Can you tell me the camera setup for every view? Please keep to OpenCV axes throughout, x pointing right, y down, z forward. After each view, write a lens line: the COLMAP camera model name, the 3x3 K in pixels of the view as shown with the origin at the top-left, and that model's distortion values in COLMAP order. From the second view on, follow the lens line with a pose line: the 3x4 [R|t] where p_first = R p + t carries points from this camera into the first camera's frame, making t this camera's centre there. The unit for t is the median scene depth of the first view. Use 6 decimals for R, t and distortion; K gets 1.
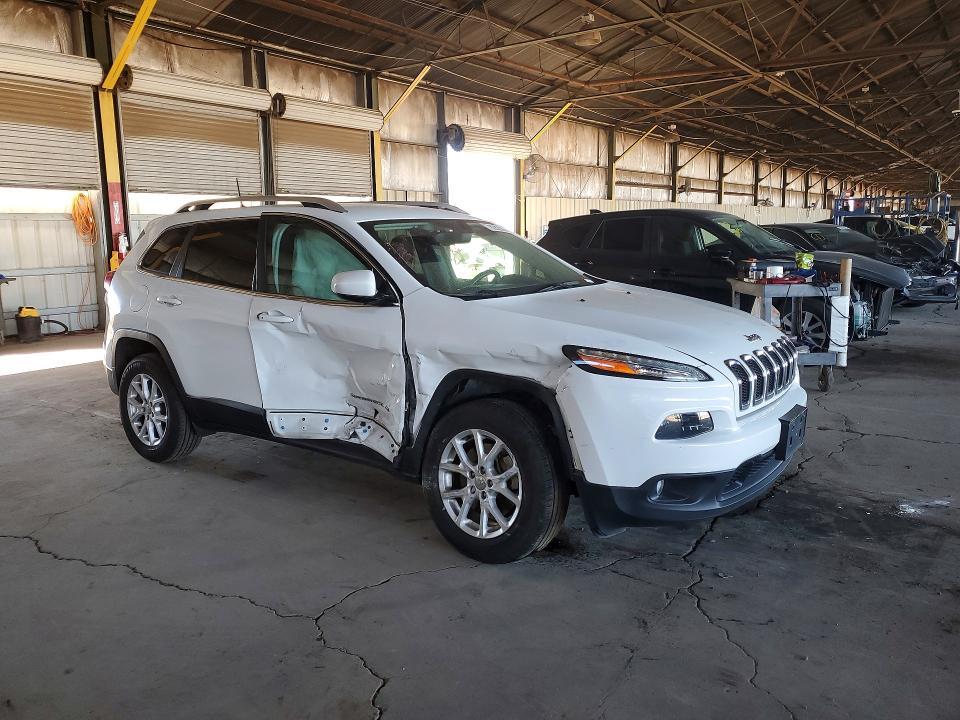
lens RADIAL K [[768.6, 0, 480.4], [0, 768.6, 360.3], [0, 0, 1]] dist [0.004189, 0.006173]
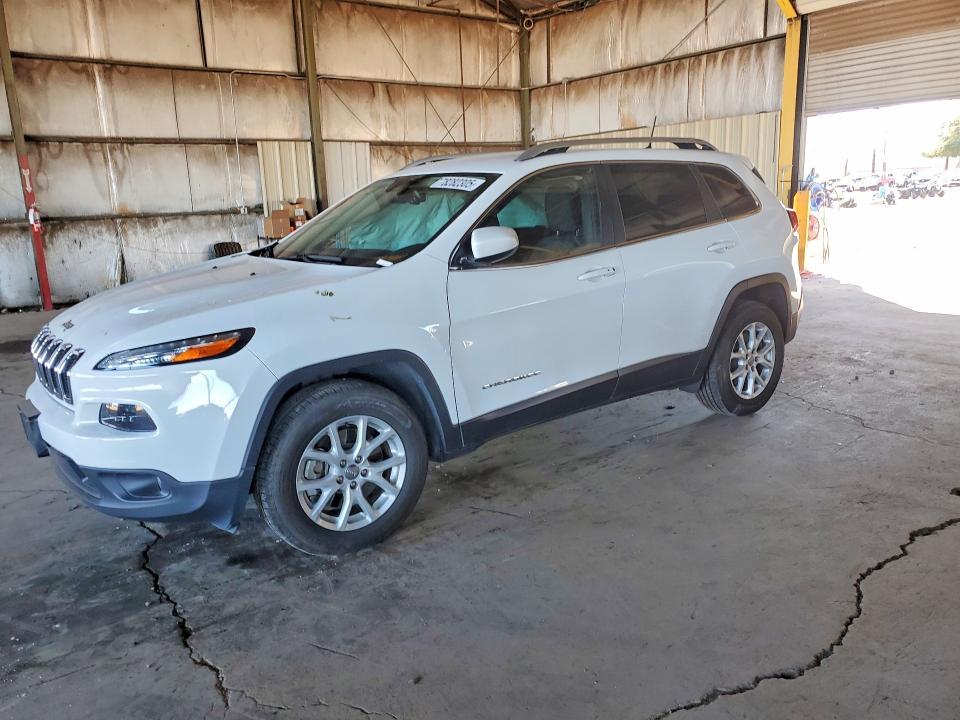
lens RADIAL K [[768.6, 0, 480.5], [0, 768.6, 360.5], [0, 0, 1]] dist [0.004189, 0.006173]
pose [[-0.301291, 0.239375, -0.922997, 0.939334], [-0.121182, 0.950515, 0.286069, -0.275452], [0.945800, 0.198041, -0.257374, 1.501321]]
